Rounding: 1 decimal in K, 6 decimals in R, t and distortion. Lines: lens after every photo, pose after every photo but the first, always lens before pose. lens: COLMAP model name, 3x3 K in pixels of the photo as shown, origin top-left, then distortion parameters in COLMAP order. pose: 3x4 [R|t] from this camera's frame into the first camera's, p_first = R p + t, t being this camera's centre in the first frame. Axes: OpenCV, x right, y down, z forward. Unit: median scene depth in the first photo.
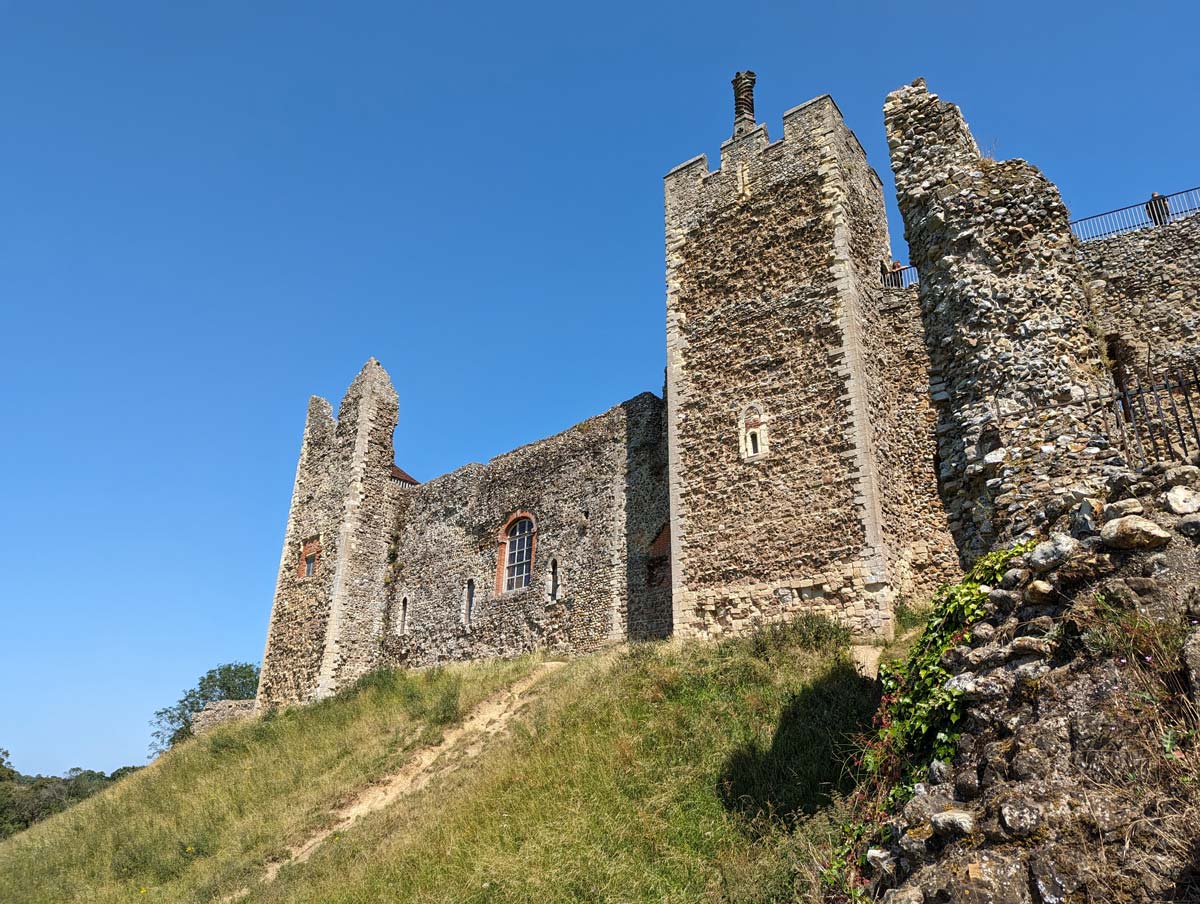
lens RADIAL K [[850.6, 0, 599.4], [0, 850.6, 452.7], [0, 0, 1]] dist [0.008646, 0.000190]
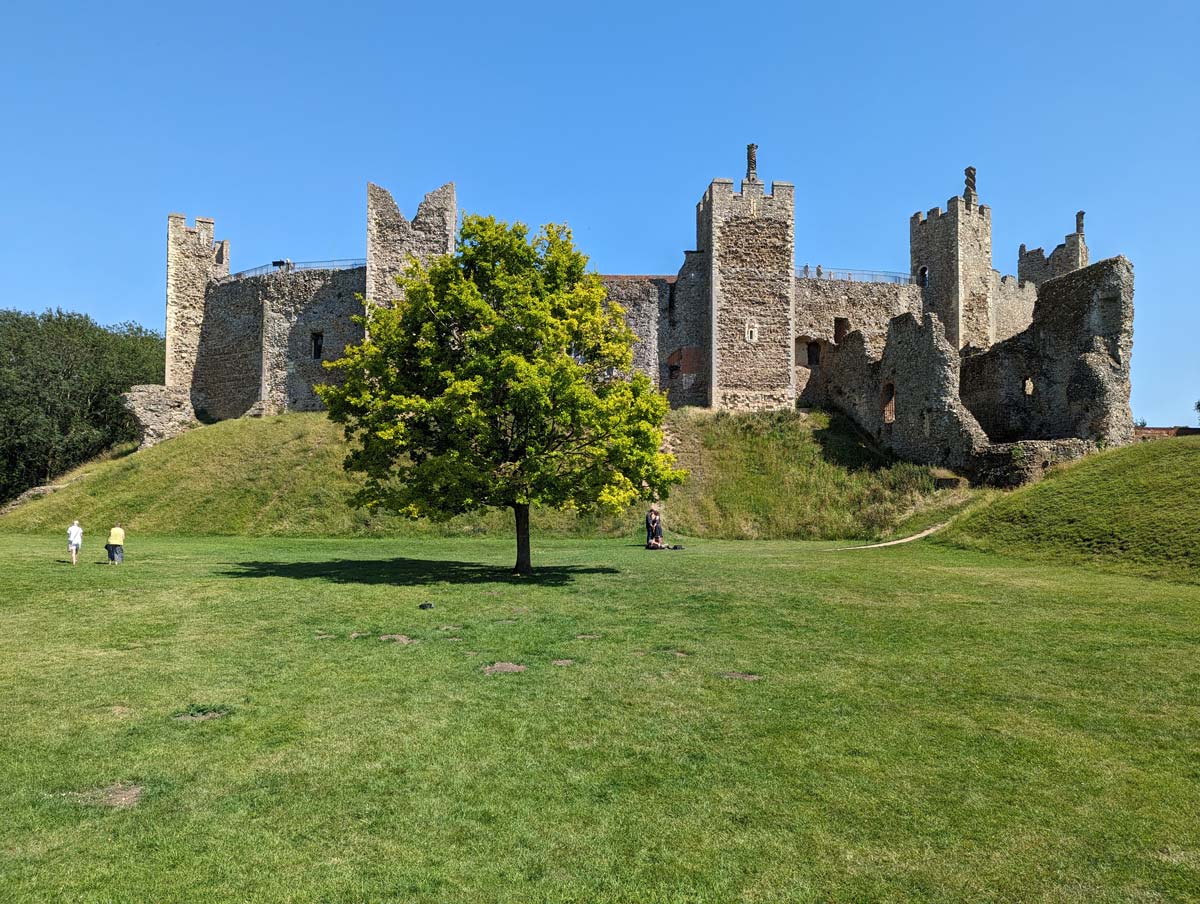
lens RADIAL K [[850.6, 0, 601.0], [0, 850.6, 453.1], [0, 0, 1]] dist [0.008646, 0.000190]
pose [[0.684175, 0.004736, 0.729303, -1.851693], [-0.268596, 0.931330, 0.245928, -0.175199], [-0.678057, -0.364146, 0.638465, -0.410247]]
